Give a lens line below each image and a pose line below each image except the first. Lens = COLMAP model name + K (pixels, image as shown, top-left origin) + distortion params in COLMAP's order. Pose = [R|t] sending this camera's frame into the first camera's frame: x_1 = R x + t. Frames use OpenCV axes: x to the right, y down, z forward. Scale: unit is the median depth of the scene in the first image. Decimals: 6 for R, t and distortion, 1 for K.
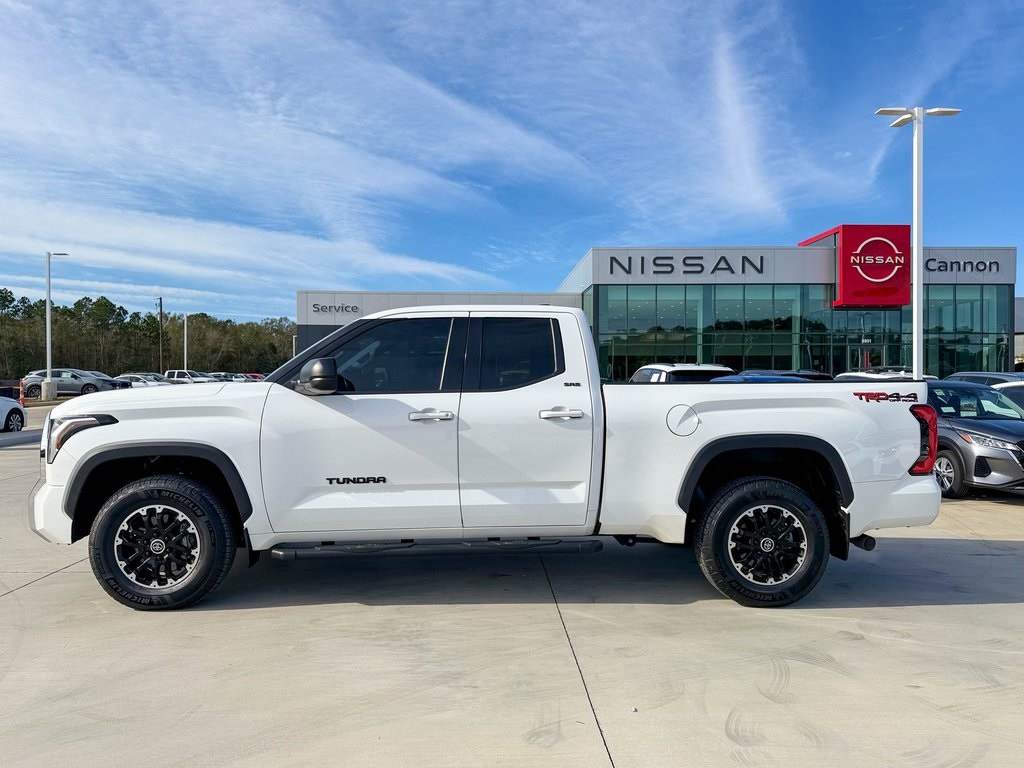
lens RADIAL K [[737.2, 0, 512.0], [0, 737.2, 384.0], [0, 0, 1]] dist [0.103348, -0.186112]
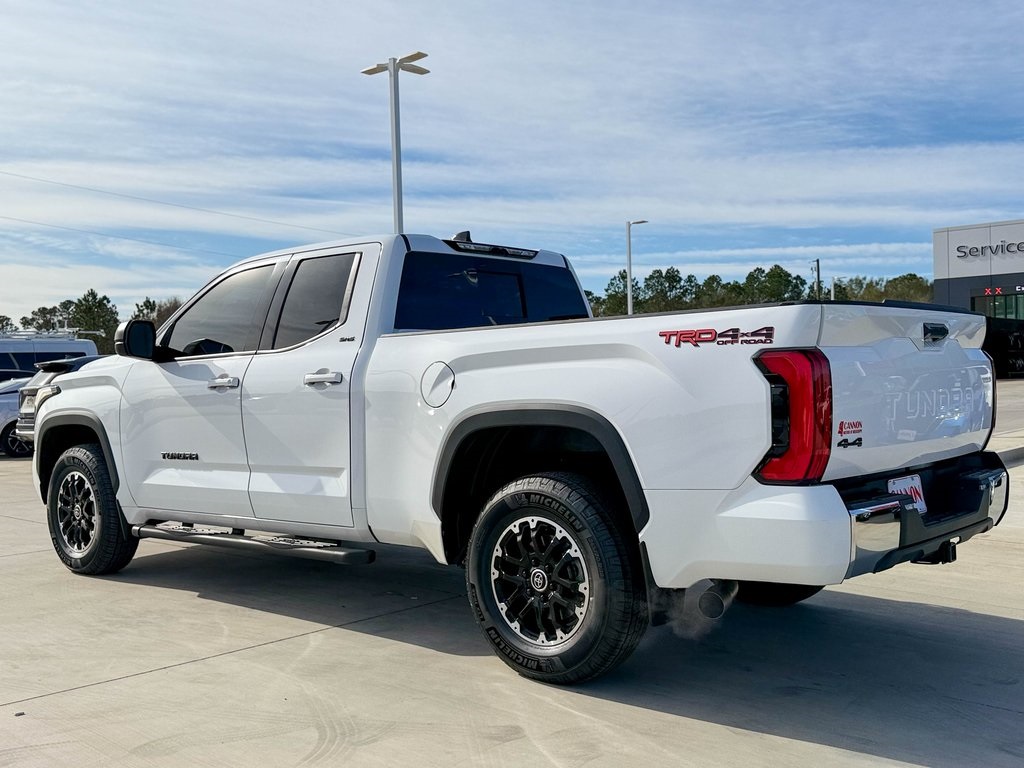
lens RADIAL K [[1026.7, 0, 512.0], [0, 1026.7, 384.0], [0, 0, 1]] dist [0.189554, -0.421103]
pose [[0.717504, -0.015521, -0.696381, 0.923849], [0.023316, 0.999727, 0.001742, 0.047309], [0.696164, -0.017487, 0.717670, 0.357324]]
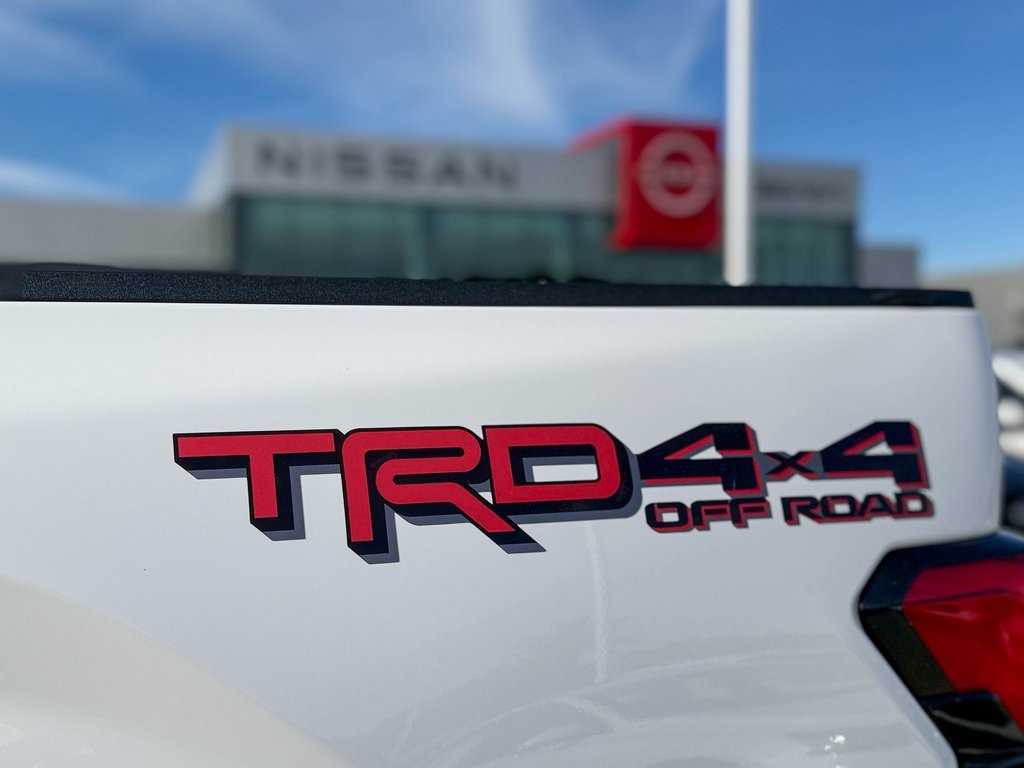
lens RADIAL K [[1093.3, 0, 512.0], [0, 1093.3, 384.0], [0, 0, 1]] dist [0.110880, -0.000945]
pose [[0.953557, -0.008635, 0.301089, 0.456286], [0.003307, 0.999829, 0.018200, 0.005159], [-0.301195, -0.016359, 0.953422, 0.893317]]
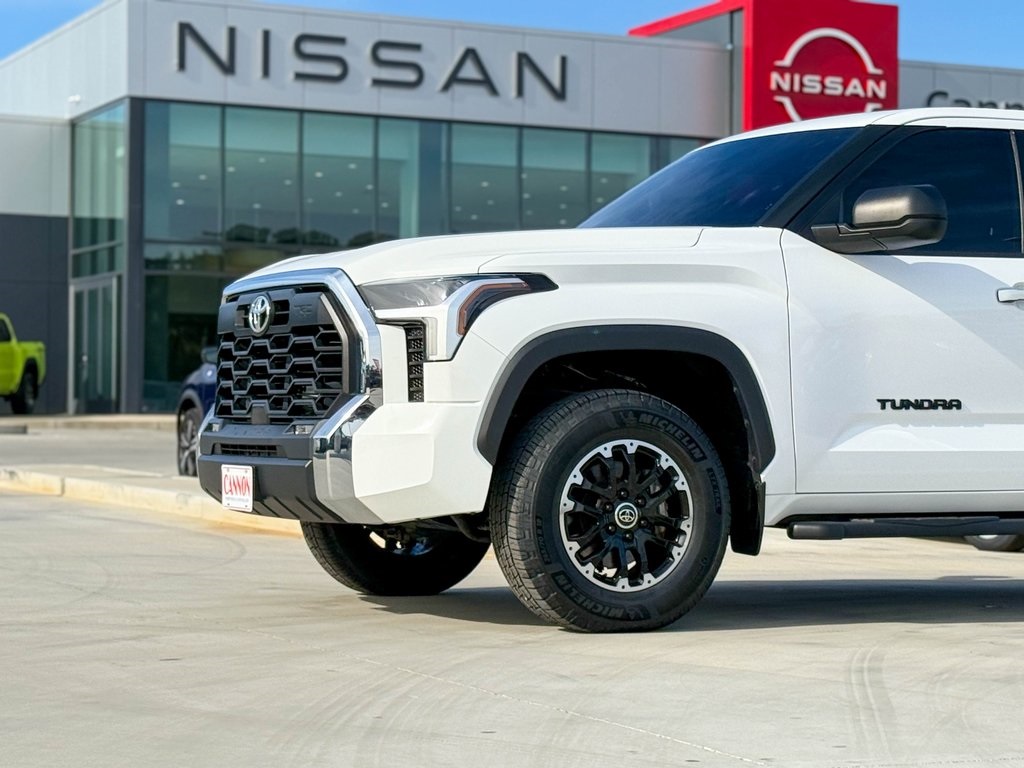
lens RADIAL K [[2272.6, 0, 512.0], [0, 2272.6, 384.0], [0, 0, 1]] dist [0.176770, 0.058673]
pose [[0.919699, 0.016757, 0.392267, -1.141819], [-0.010404, 0.999778, -0.018315, 0.143752], [-0.392487, 0.012763, 0.919669, -0.479275]]
